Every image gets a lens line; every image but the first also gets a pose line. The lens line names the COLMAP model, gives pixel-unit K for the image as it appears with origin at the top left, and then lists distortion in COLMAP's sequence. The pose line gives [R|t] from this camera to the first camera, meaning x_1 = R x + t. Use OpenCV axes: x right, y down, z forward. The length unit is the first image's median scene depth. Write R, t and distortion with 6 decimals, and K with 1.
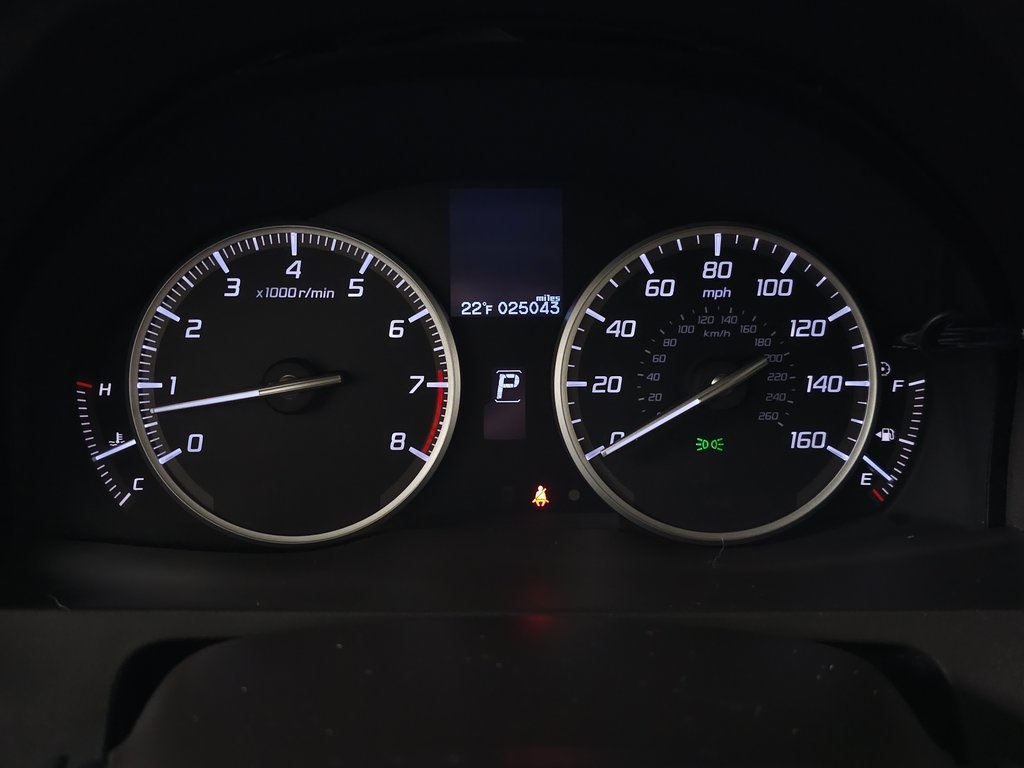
lens RADIAL K [[1025.7, 0, 497.9], [0, 1025.7, 377.7], [0, 0, 1]] dist [0.126402, -0.291917]
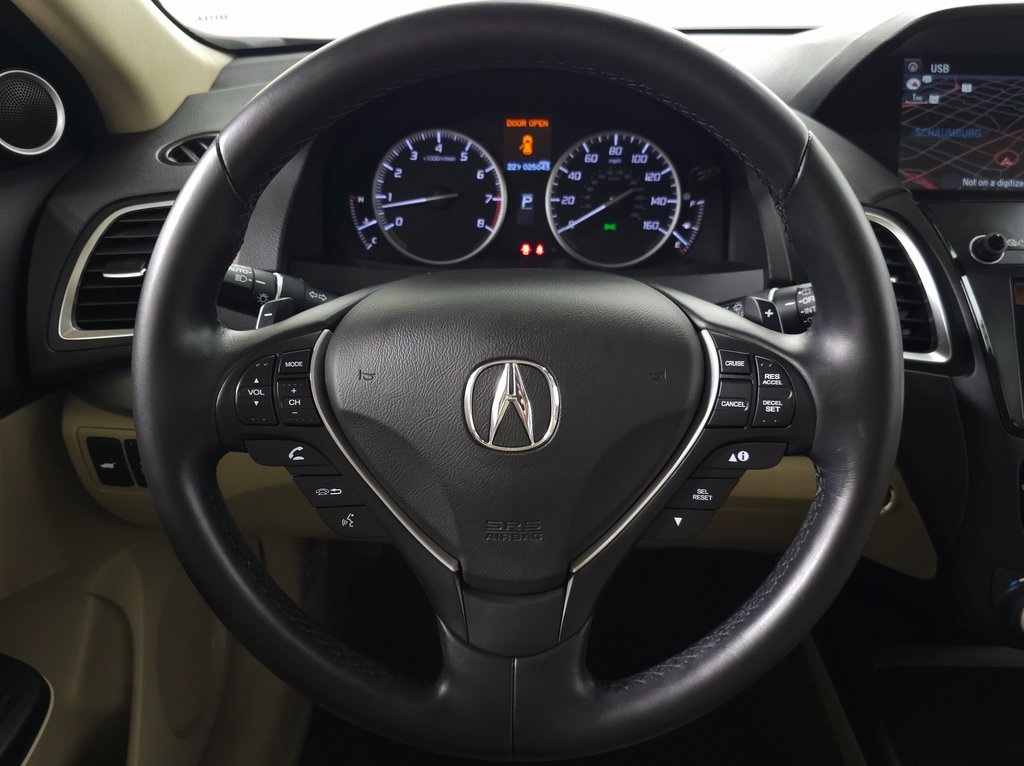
lens RADIAL K [[774.6, 0, 515.6], [0, 774.6, 394.9], [0, 0, 1]] dist [0.045724, -0.063987]
pose [[0.998361, 0.028200, -0.049794, 0.087852], [-0.020091, 0.987485, 0.156427, 0.174752], [0.053583, -0.155170, 0.986433, -0.866856]]
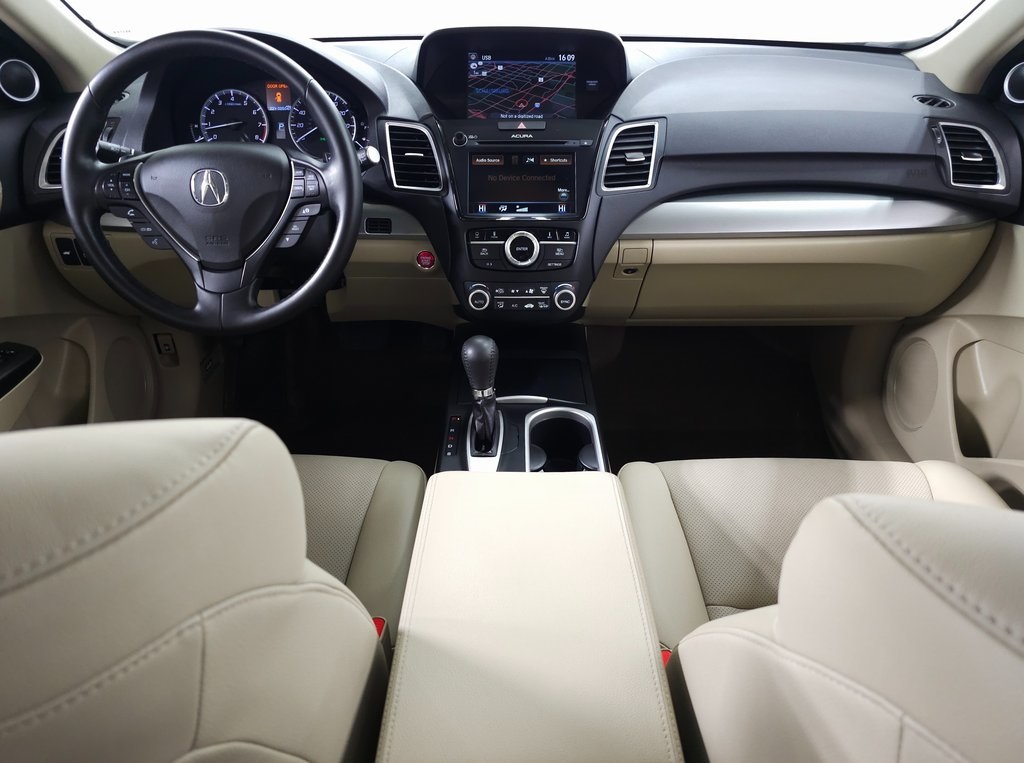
lens RADIAL K [[690.4, 0, 508.6], [0, 690.4, 382.6], [0, 0, 1]] dist [0.045705, -0.048014]
pose [[0.999615, 0.013236, -0.024401, 1.170602], [-0.008366, 0.981785, 0.189809, 0.558510], [0.026469, -0.189531, 0.981518, -2.370661]]
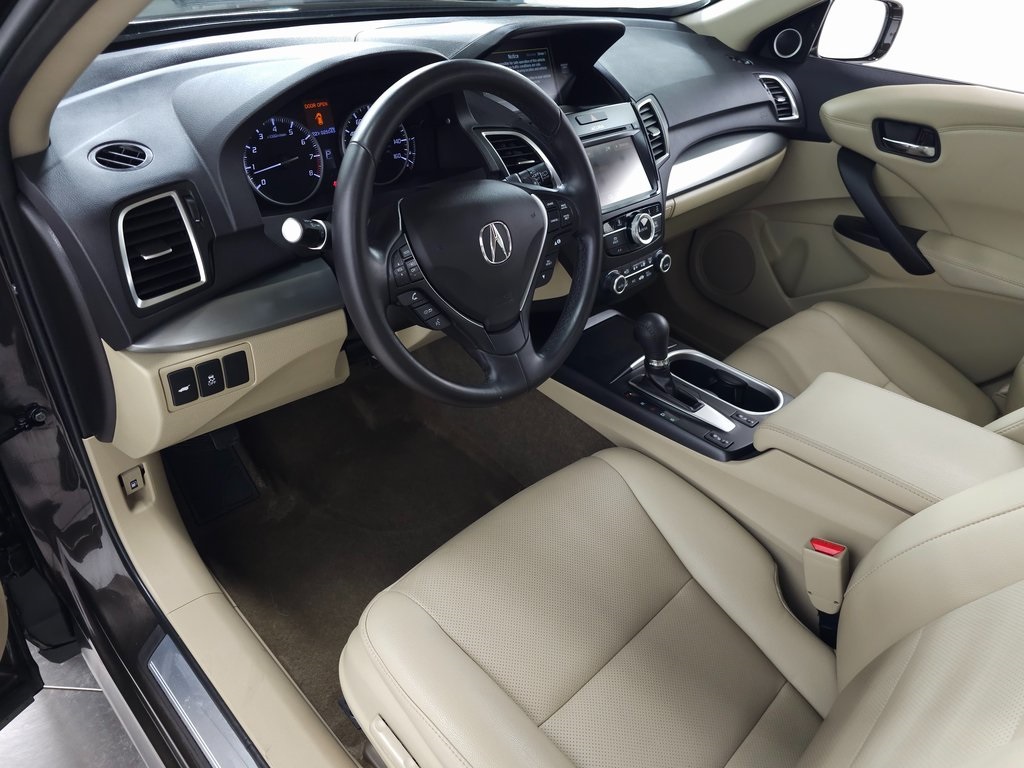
lens RADIAL K [[690.4, 0, 508.6], [0, 690.4, 385.1], [0, 0, 1]] dist [0.045705, -0.048014]
pose [[0.727838, -0.353121, 0.587842, -1.371525], [0.175215, 0.924534, 0.338432, 0.045641], [-0.662987, -0.143325, 0.734783, -1.519254]]
